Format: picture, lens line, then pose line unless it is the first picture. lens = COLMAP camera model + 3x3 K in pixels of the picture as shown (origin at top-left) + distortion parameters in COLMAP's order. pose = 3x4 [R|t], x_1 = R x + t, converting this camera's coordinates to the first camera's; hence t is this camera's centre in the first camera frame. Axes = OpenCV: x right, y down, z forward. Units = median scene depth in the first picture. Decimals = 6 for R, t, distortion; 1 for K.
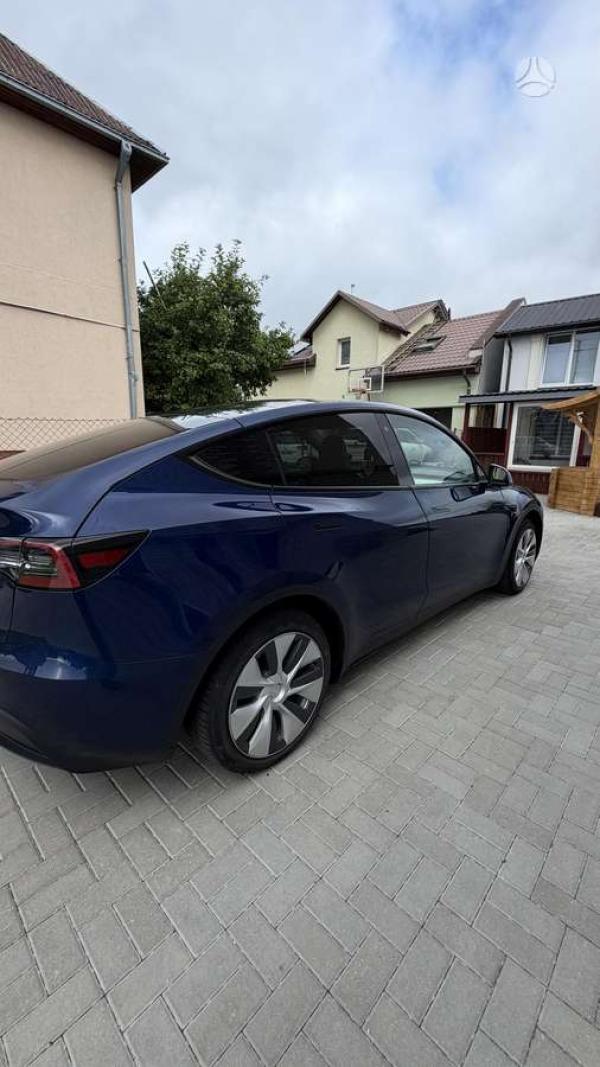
lens RADIAL K [[424.6, 0, 300.0], [0, 424.6, 533.5], [0, 0, 1]] dist [0.000701, 0.000217]
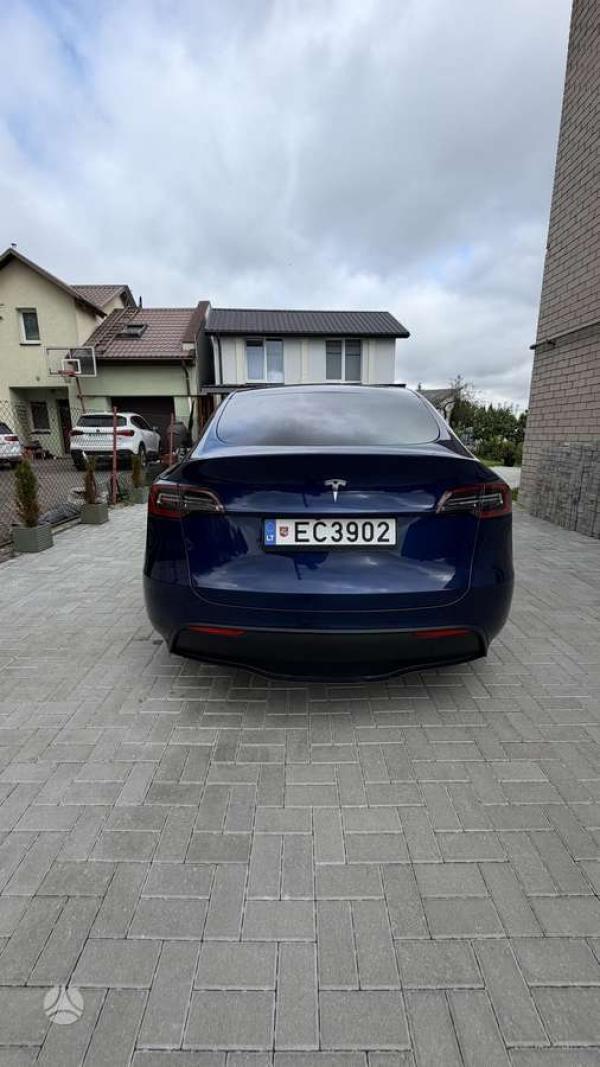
lens RADIAL K [[424.6, 0, 300.0], [0, 424.6, 533.5], [0, 0, 1]] dist [0.000701, 0.000217]
pose [[0.717652, -0.176326, 0.673709, -0.205895], [0.163233, 0.983055, 0.083410, -0.002370], [-0.677001, 0.050112, 0.734274, 0.045607]]
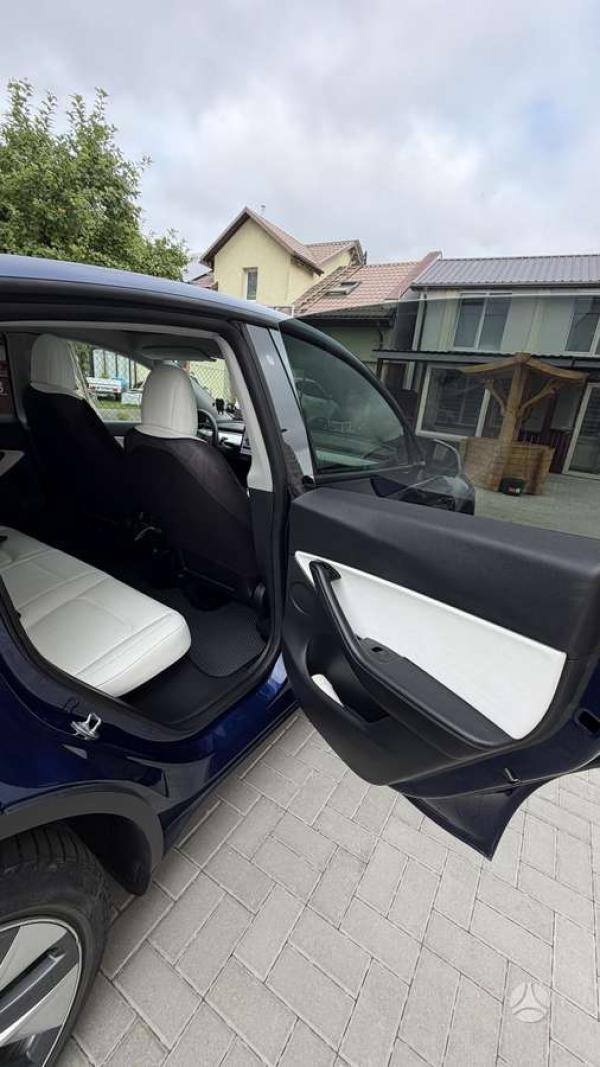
lens RADIAL K [[424.6, 0, 300.0], [0, 424.6, 533.5], [0, 0, 1]] dist [0.000701, 0.000217]
pose [[0.975028, 0.016930, 0.221436, 0.024675], [-0.041506, 0.993413, 0.106809, -0.018910], [-0.218170, -0.113333, 0.969308, 0.092205]]
